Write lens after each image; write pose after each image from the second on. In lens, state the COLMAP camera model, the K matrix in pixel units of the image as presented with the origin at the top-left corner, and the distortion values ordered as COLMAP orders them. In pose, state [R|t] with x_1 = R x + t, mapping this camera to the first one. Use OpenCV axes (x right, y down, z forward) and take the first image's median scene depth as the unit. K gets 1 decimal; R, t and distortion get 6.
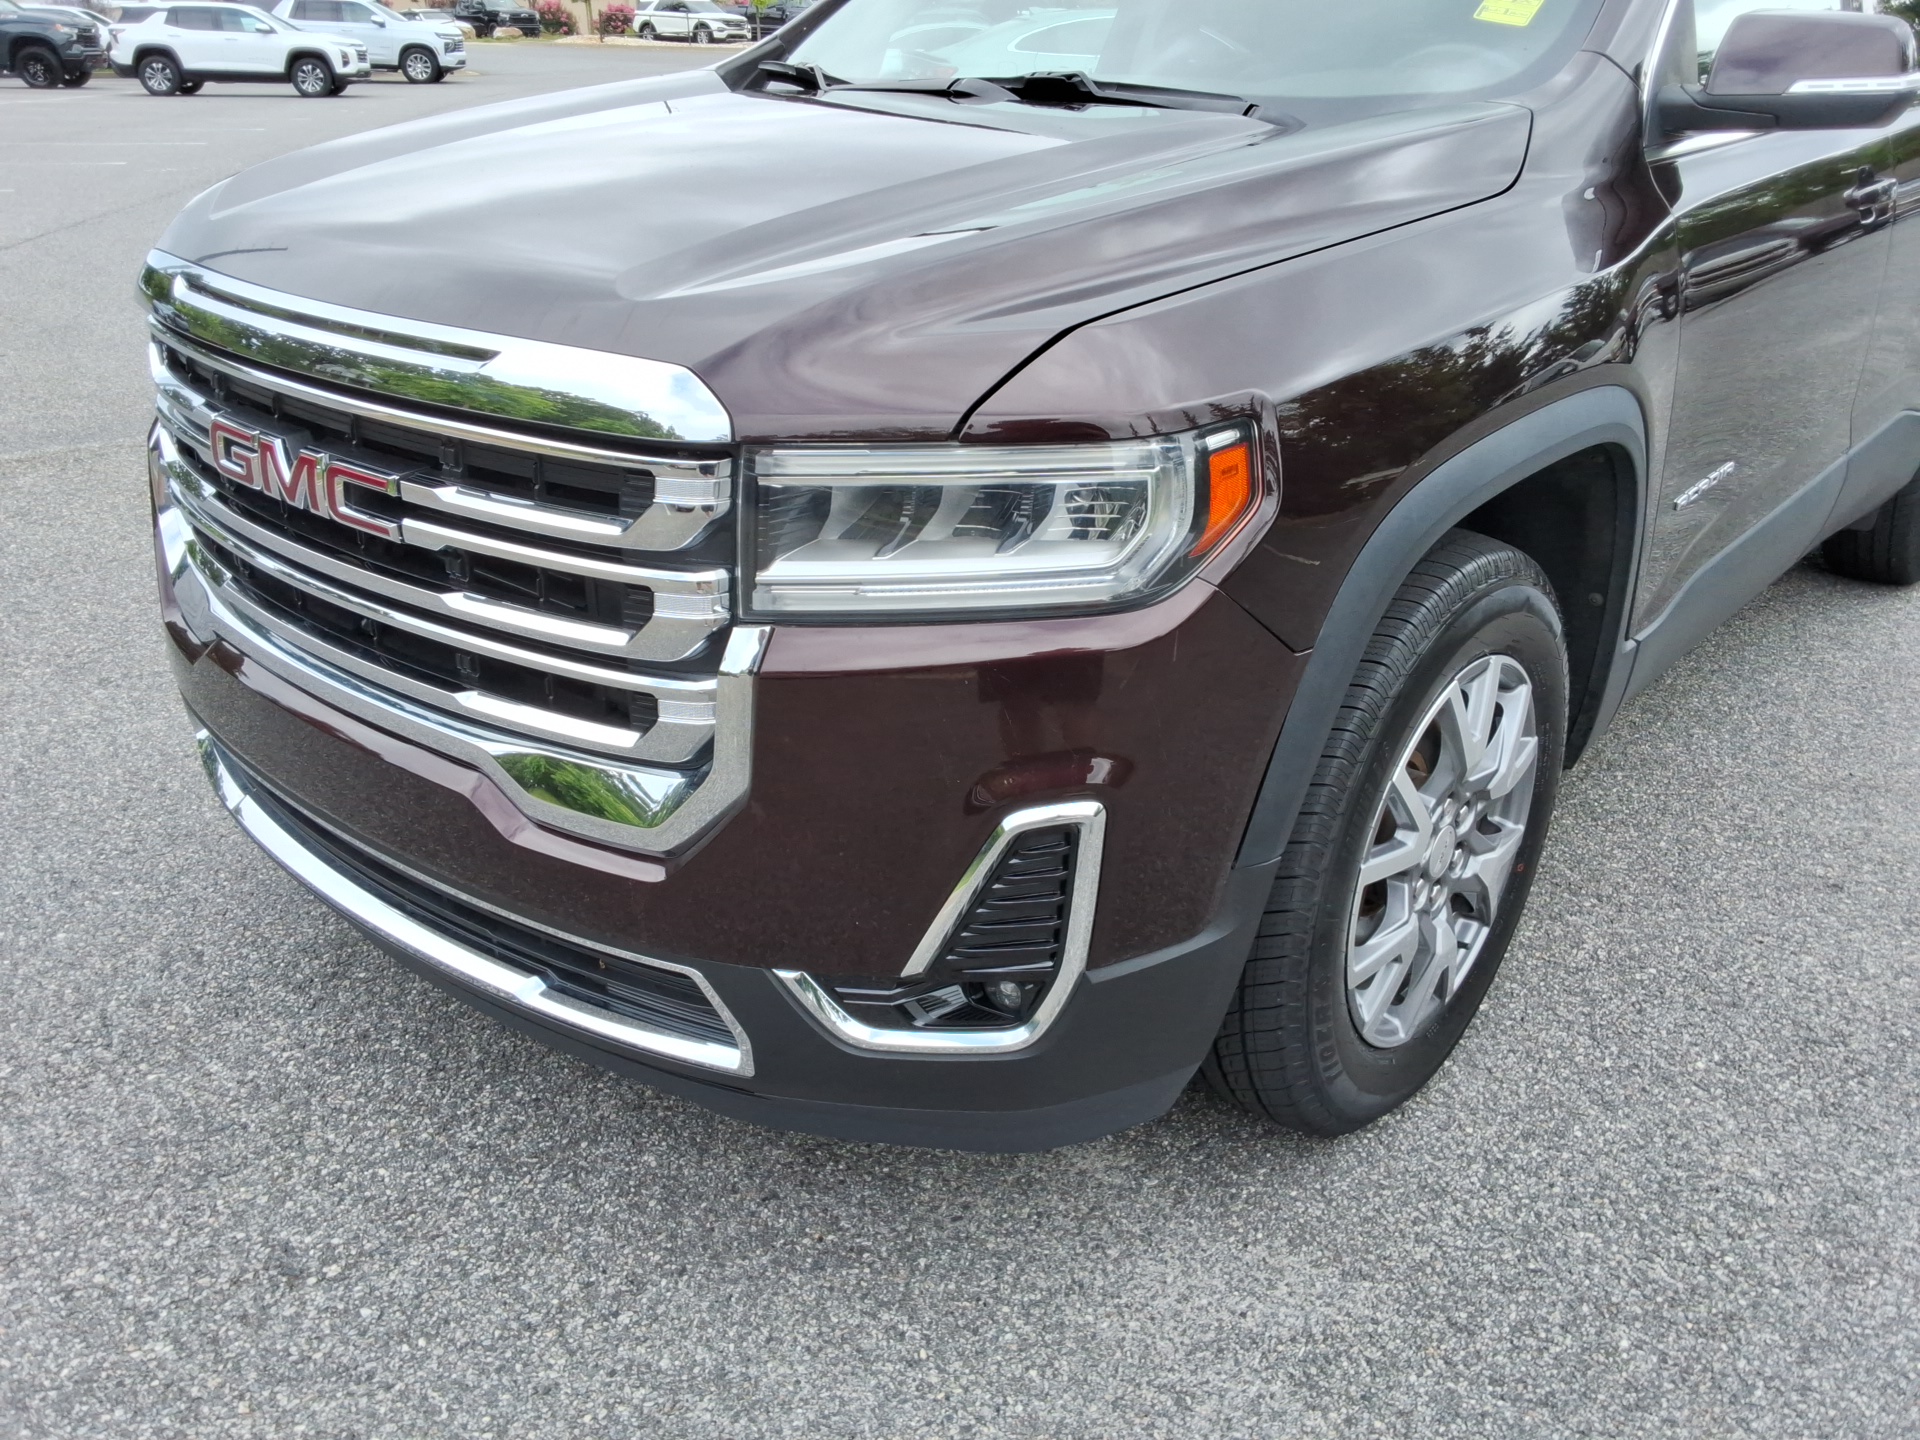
lens RADIAL K [[1545.4, 0, 958.5], [0, 1545.4, 720.0], [0, 0, 1]] dist [0.090997, -0.140229]
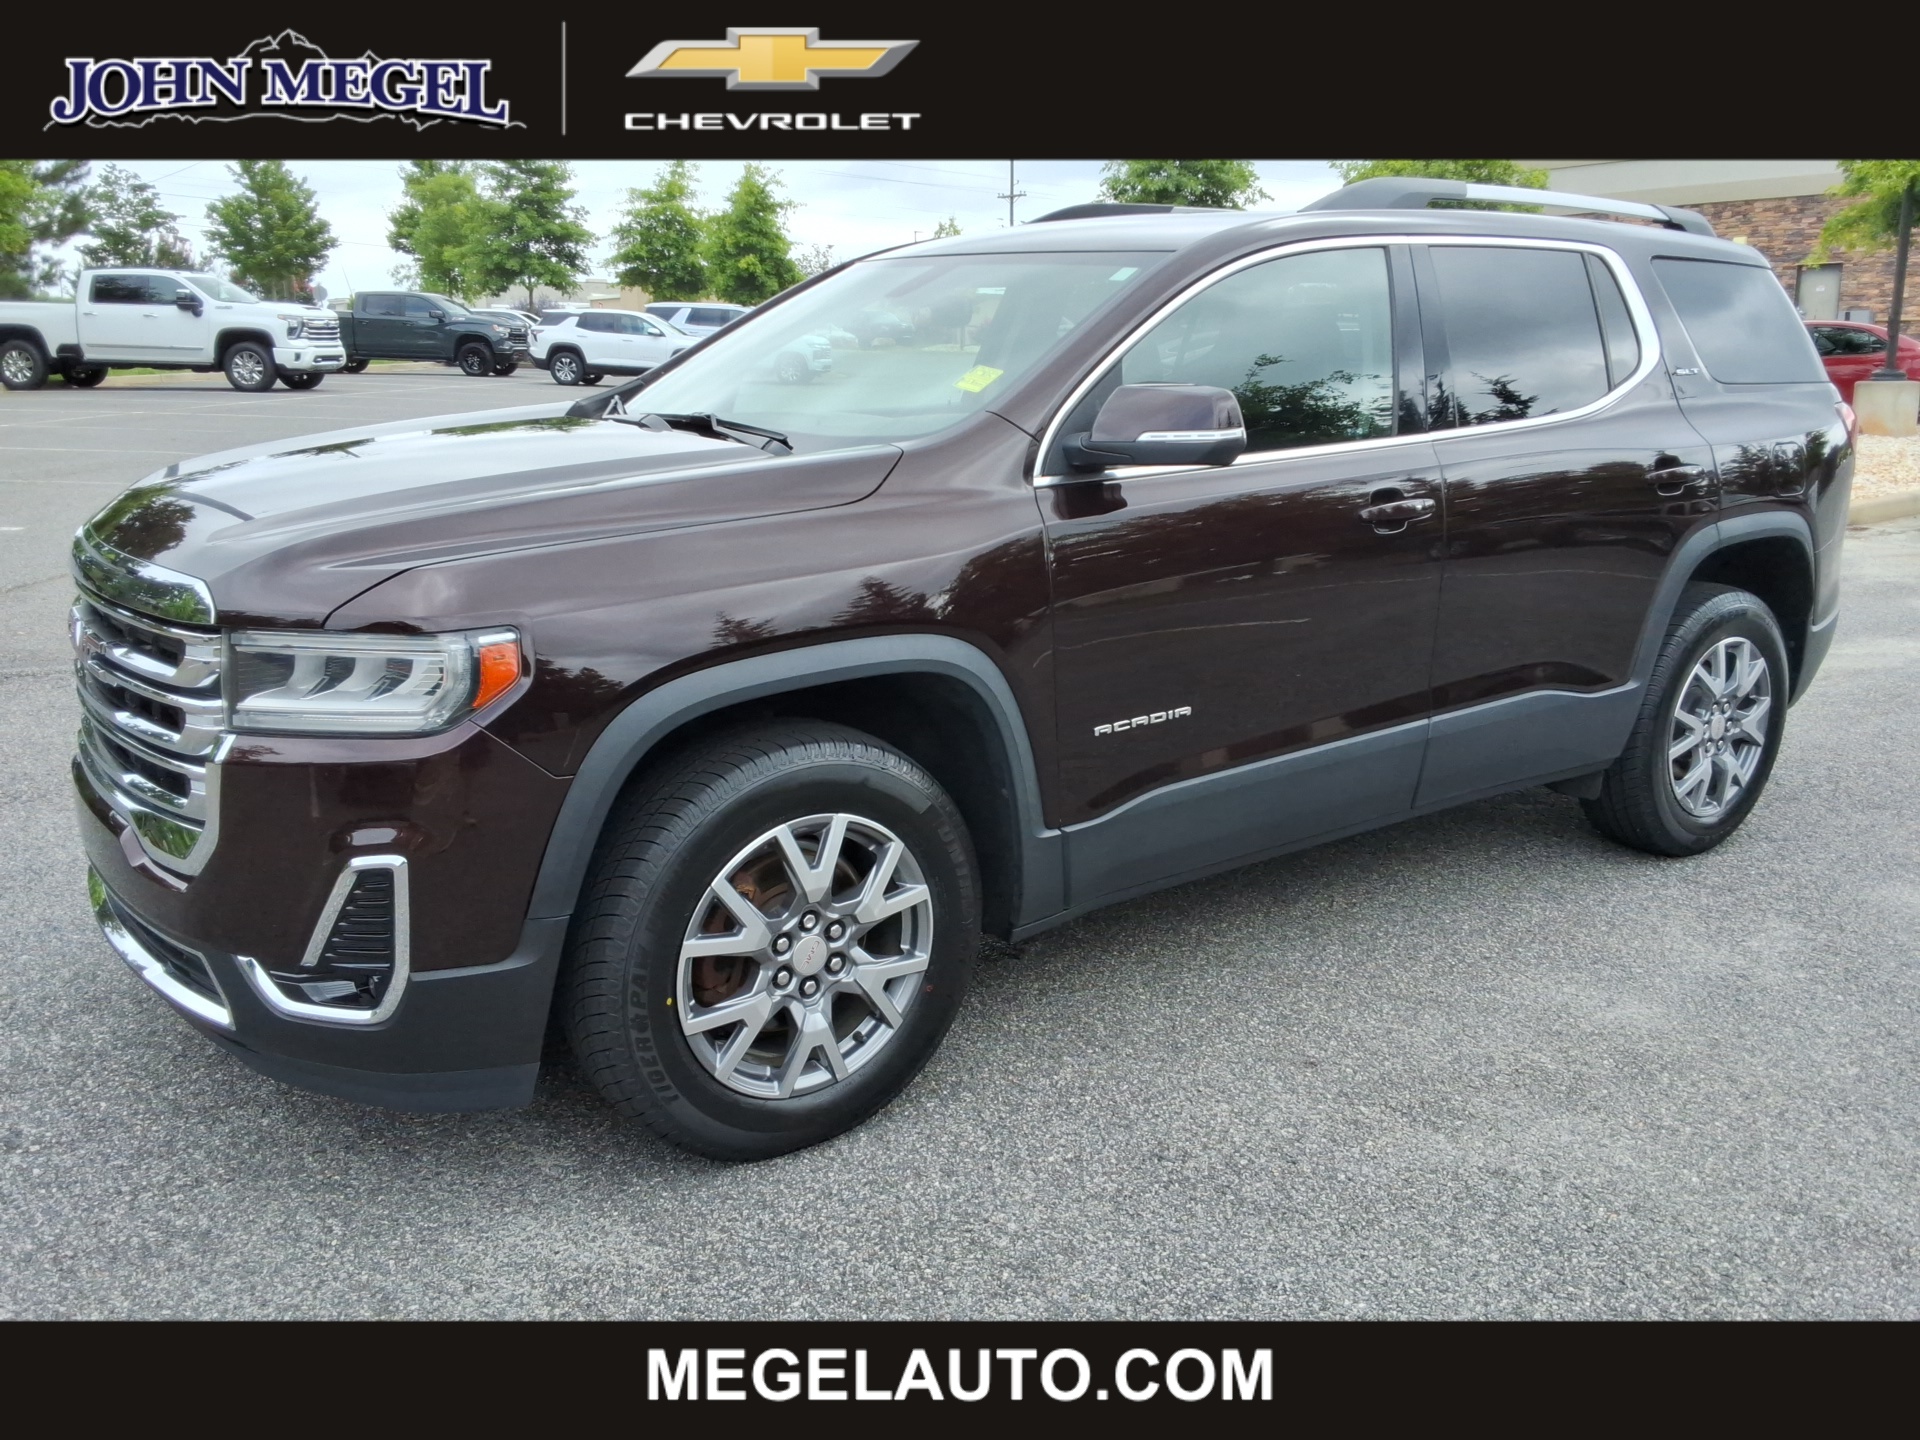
lens RADIAL K [[1545.4, 0, 969.4], [0, 1545.4, 706.8], [0, 0, 1]] dist [0.090997, -0.140229]
pose [[0.974739, 0.058927, -0.215435, 0.922303], [-0.096169, 0.981305, -0.166707, 0.105471], [0.201584, 0.183214, 0.962183, -0.430121]]
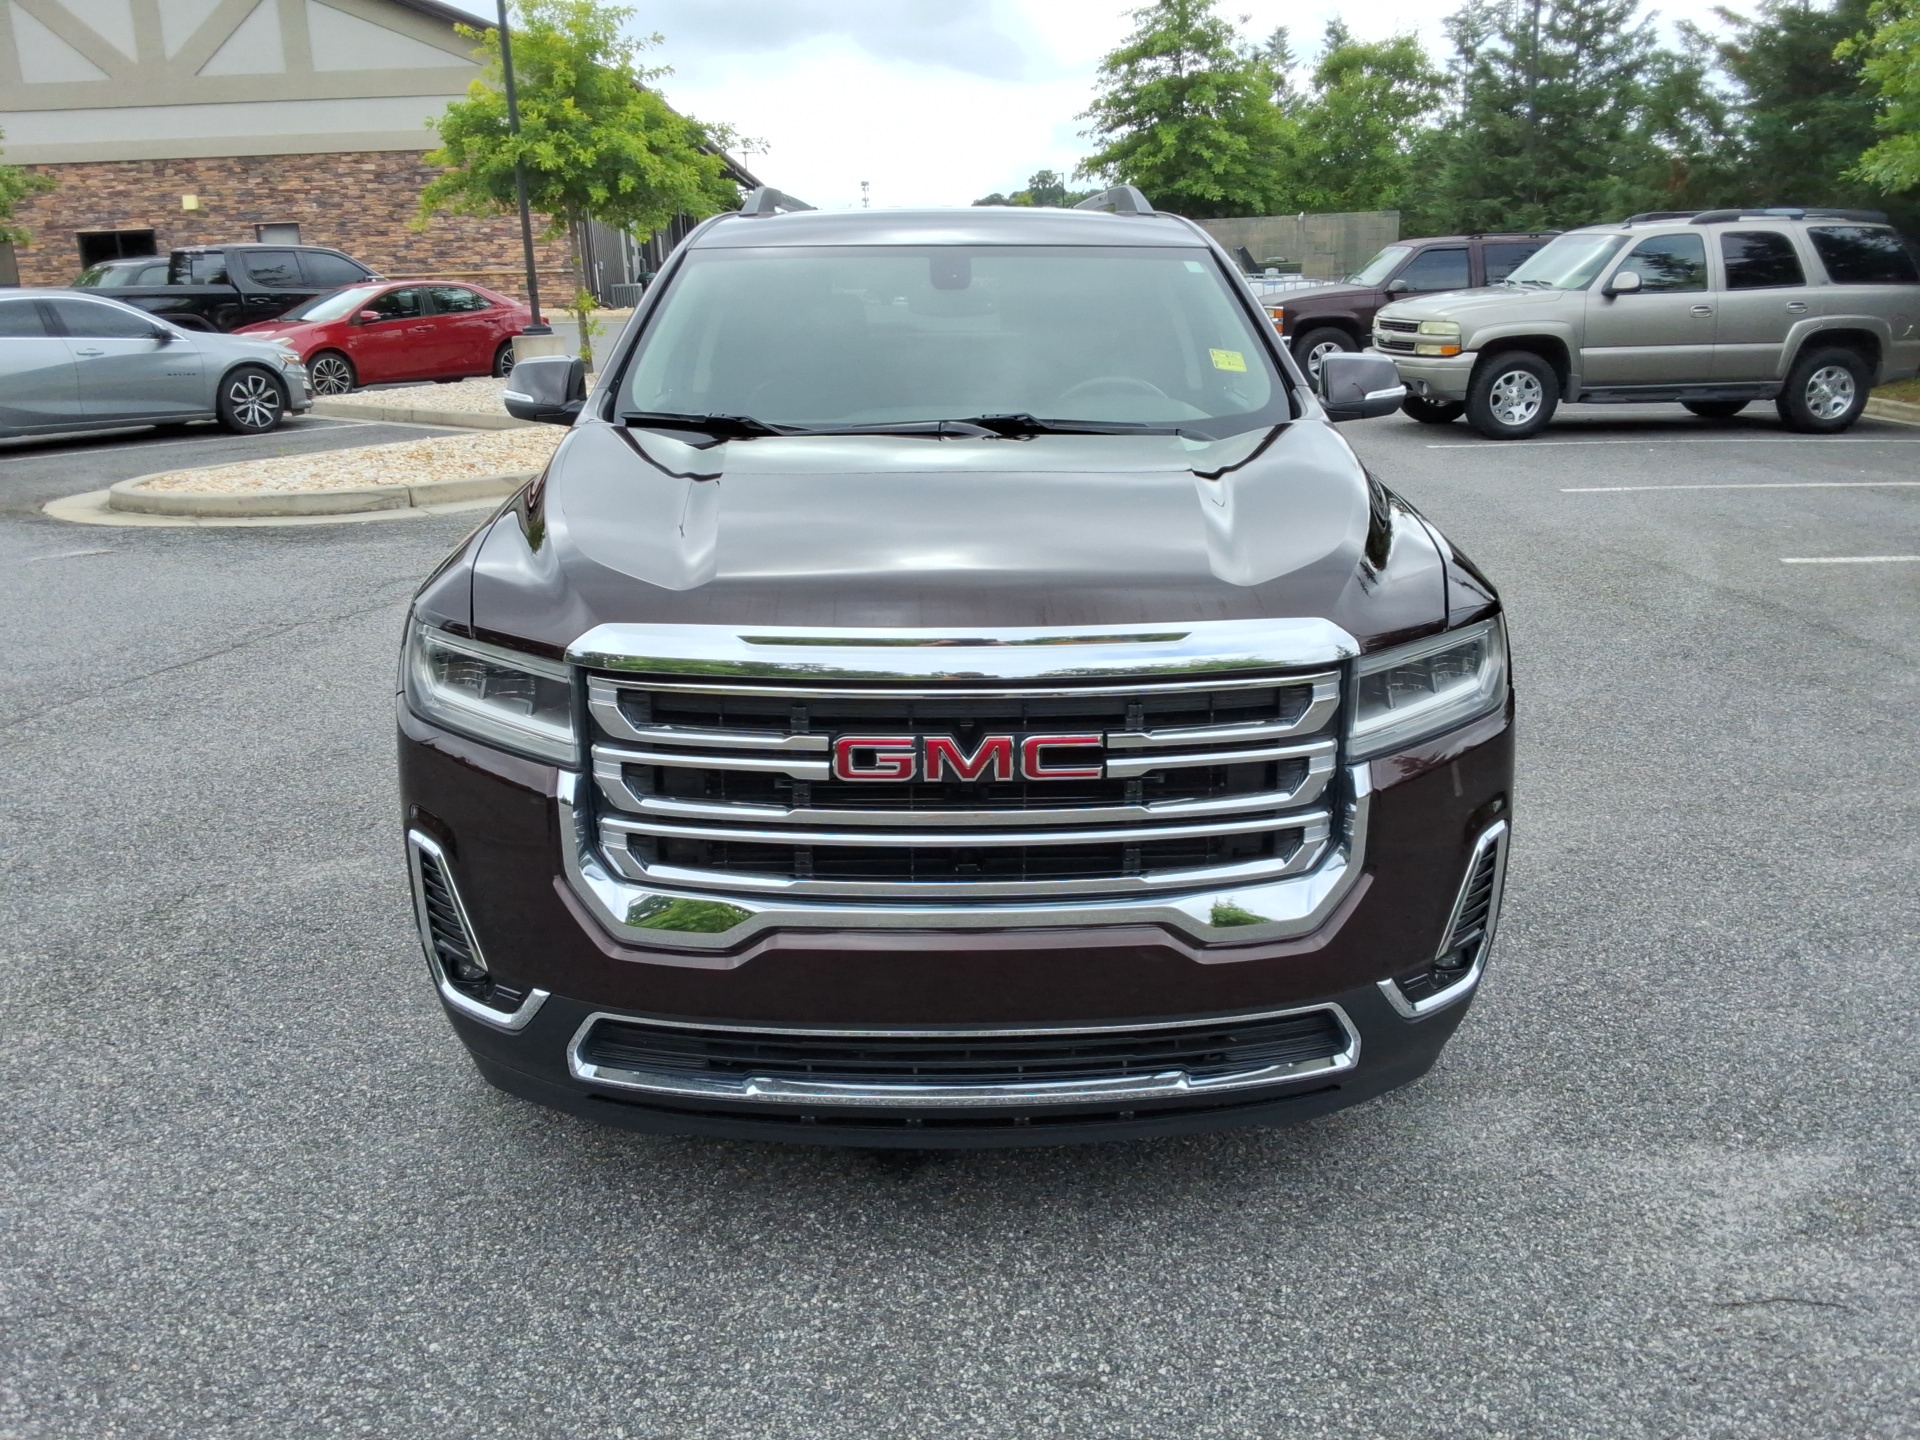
lens RADIAL K [[1545.4, 0, 954.7], [0, 1545.4, 699.7], [0, 0, 1]] dist [0.090997, -0.140229]
pose [[0.737401, -0.187148, 0.649011, -1.379785], [0.285833, 0.957037, -0.048791, -0.155323], [-0.611996, 0.221487, 0.759213, 0.005396]]
